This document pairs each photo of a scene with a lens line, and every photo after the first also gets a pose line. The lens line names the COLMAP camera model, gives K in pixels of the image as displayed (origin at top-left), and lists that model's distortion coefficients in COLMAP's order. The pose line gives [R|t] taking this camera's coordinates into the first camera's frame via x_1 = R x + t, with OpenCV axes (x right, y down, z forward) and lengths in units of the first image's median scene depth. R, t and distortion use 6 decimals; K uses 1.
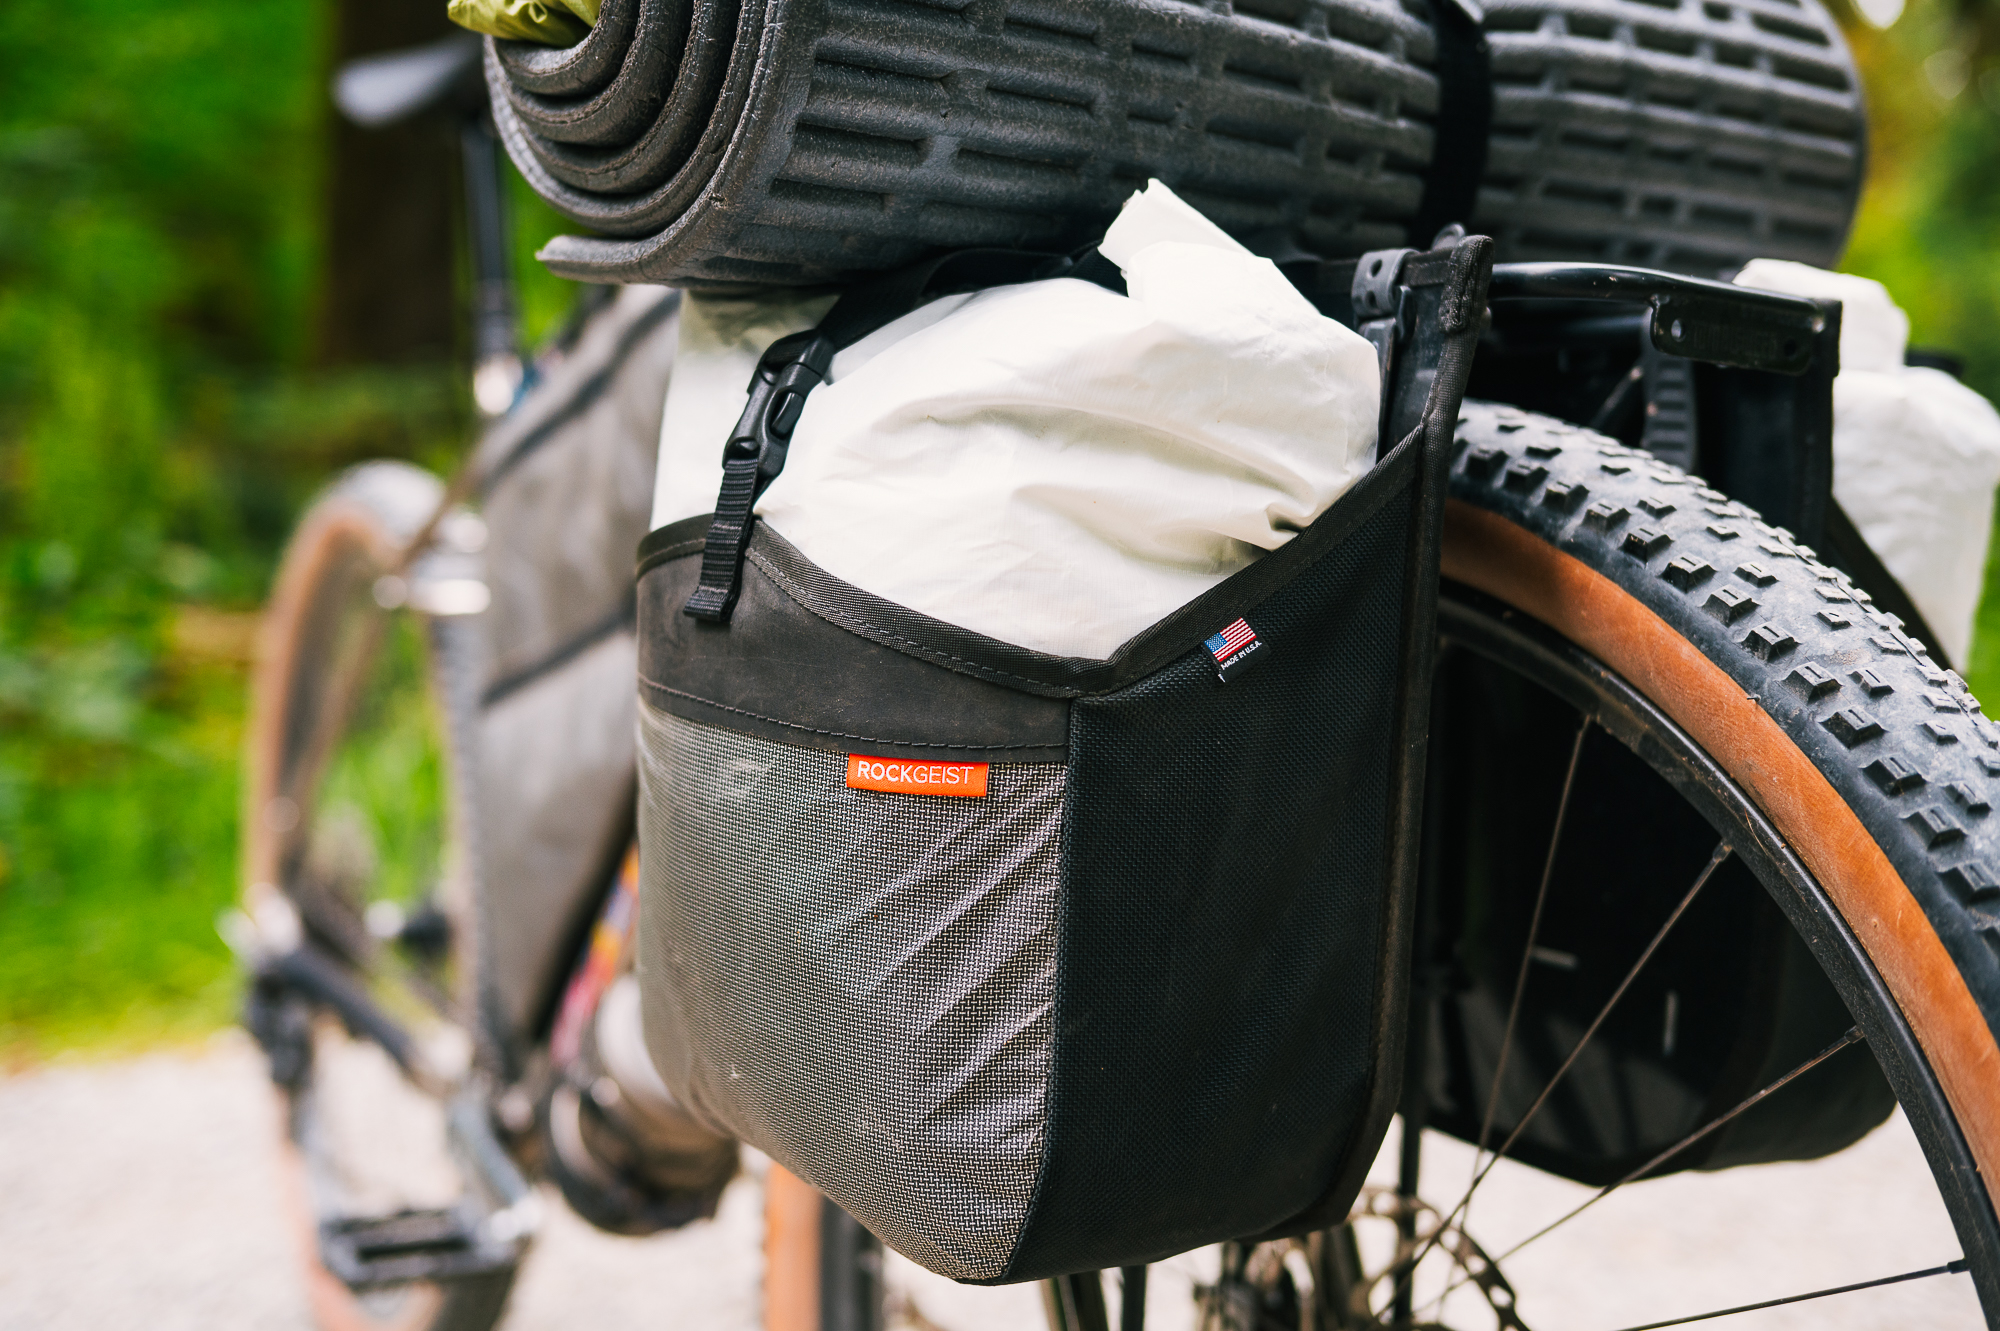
lens RADIAL K [[2445.1, 0, 1007.2], [0, 2445.1, 743.4], [0, 0, 1]] dist [-0.083115, 0.000000]
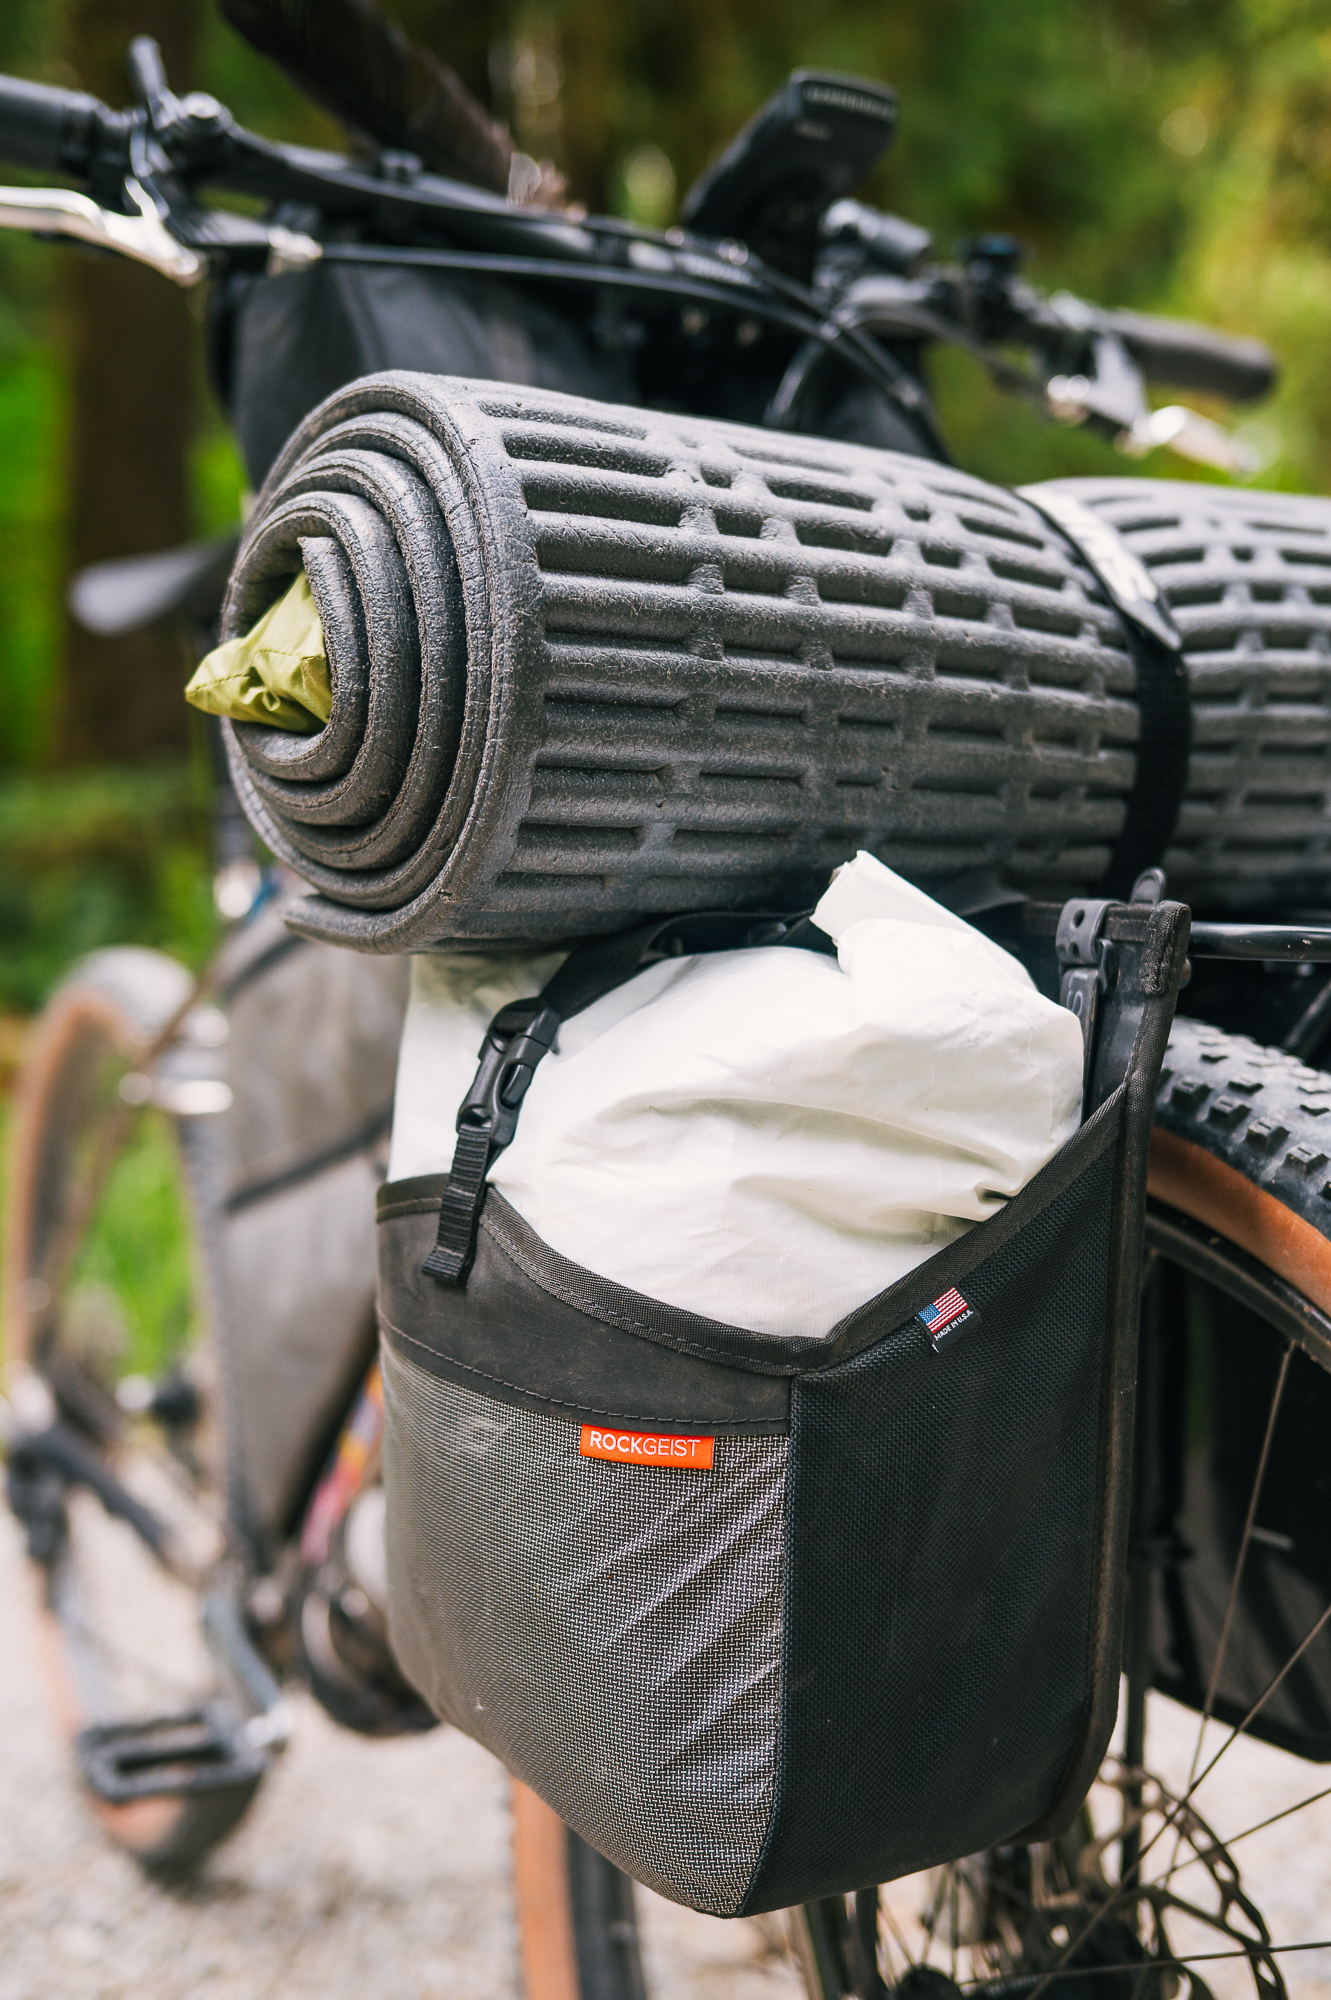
lens RADIAL K [[2445.1, 0, 655.3], [0, 2445.1, 1094.0], [0, 0, 1]] dist [-0.083115, 0.000000]
pose [[0.999096, -0.020934, -0.037000, 0.008016], [0.020309, 0.999646, -0.017189, -0.108604], [0.037347, 0.016422, 0.999167, -0.046910]]
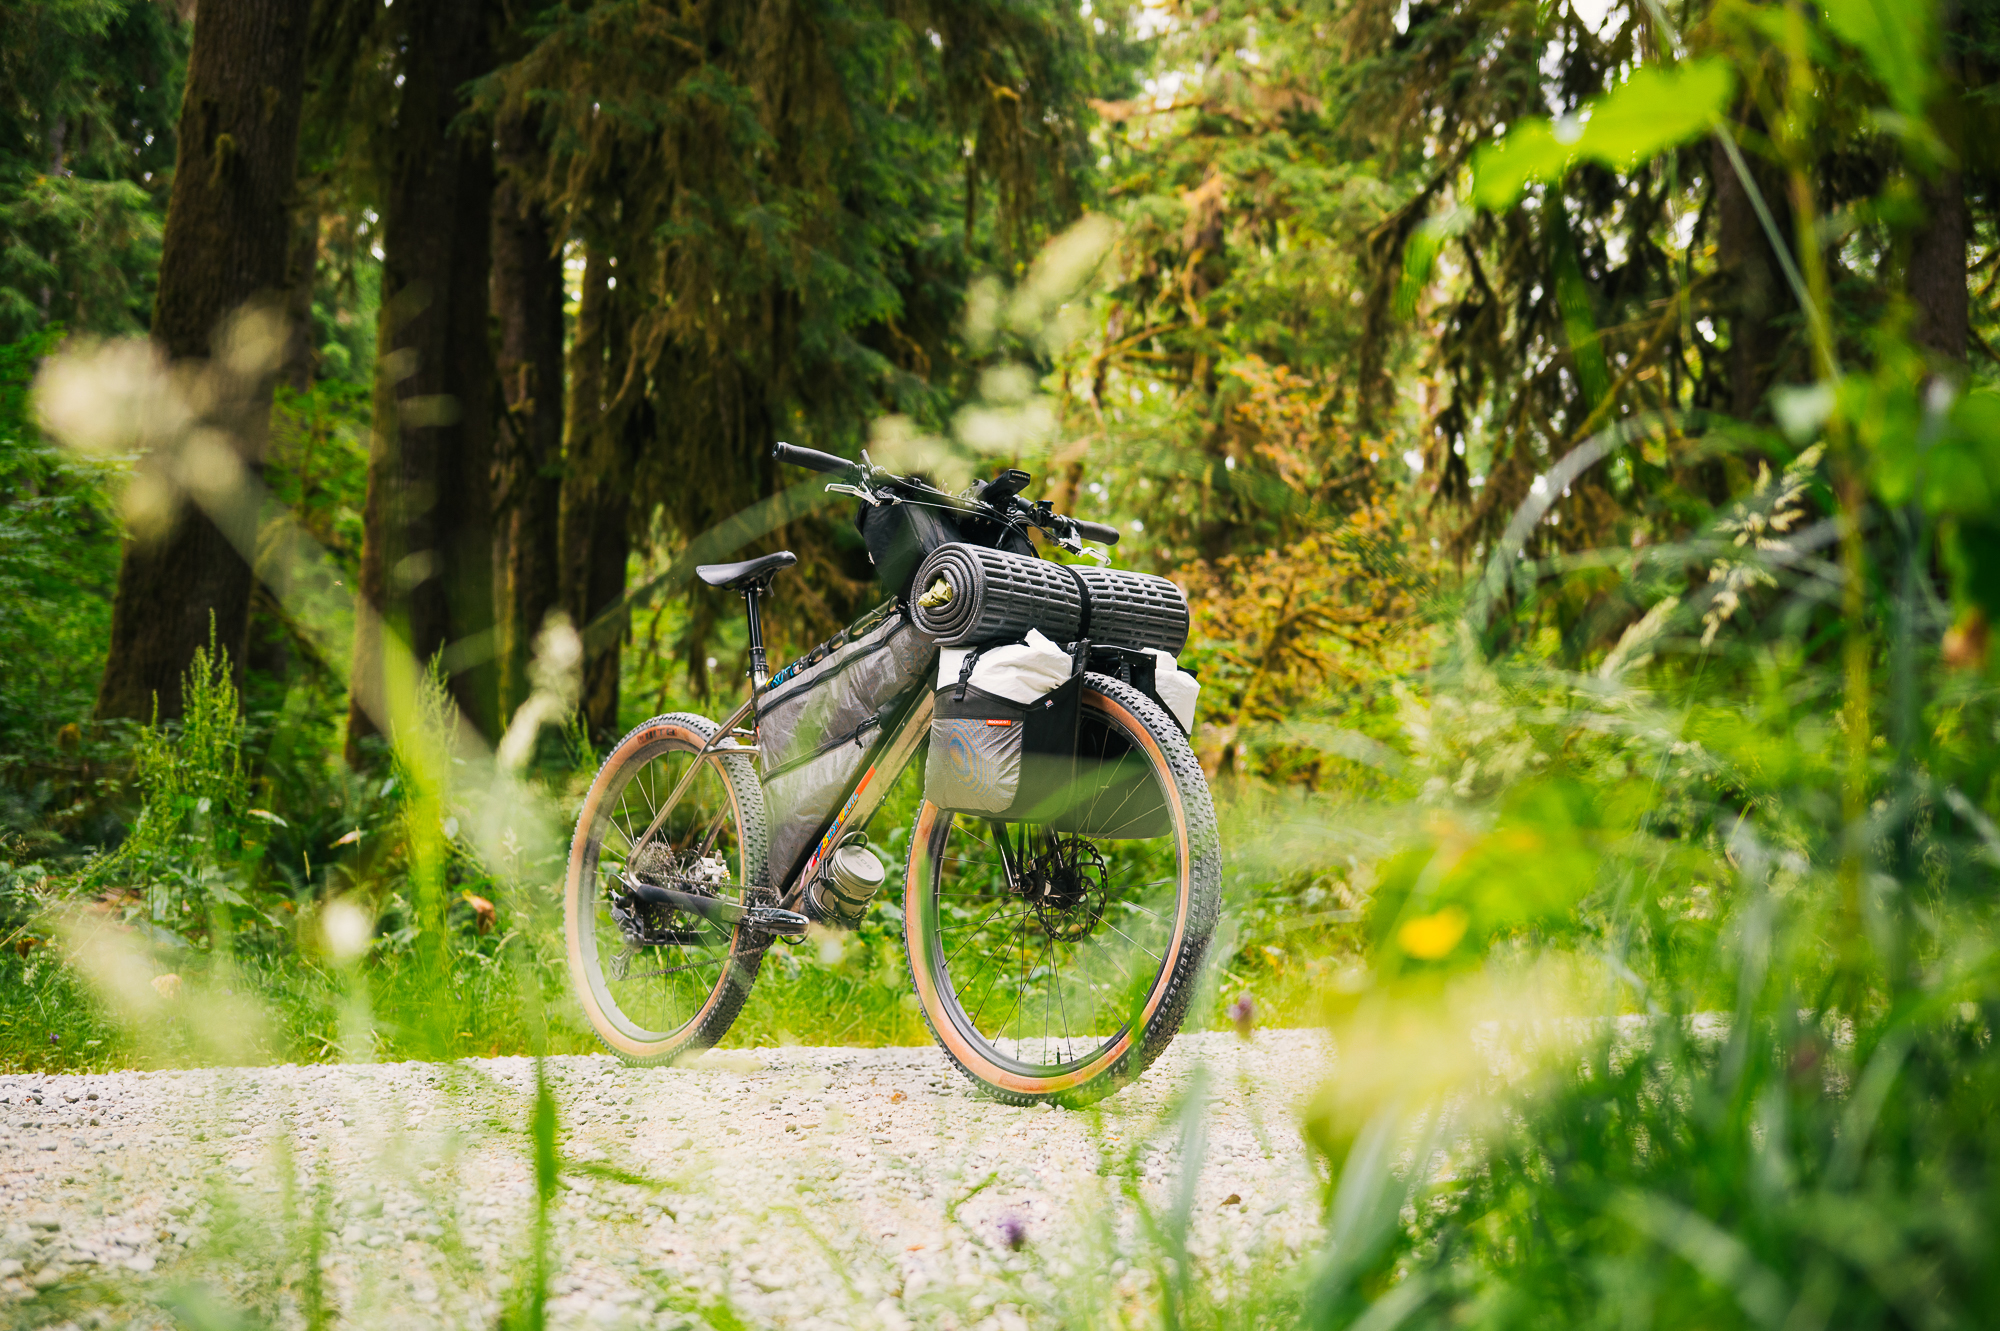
lens RADIAL K [[2445.1, 0, 1000.5], [0, 2445.1, 664.3], [0, 0, 1]] dist [-0.083115, 0.000000]
pose [[0.989300, 0.038481, 0.140728, -0.834147], [-0.008847, 0.978637, -0.205406, 1.049032], [-0.145626, 0.201964, 0.968506, -4.610695]]
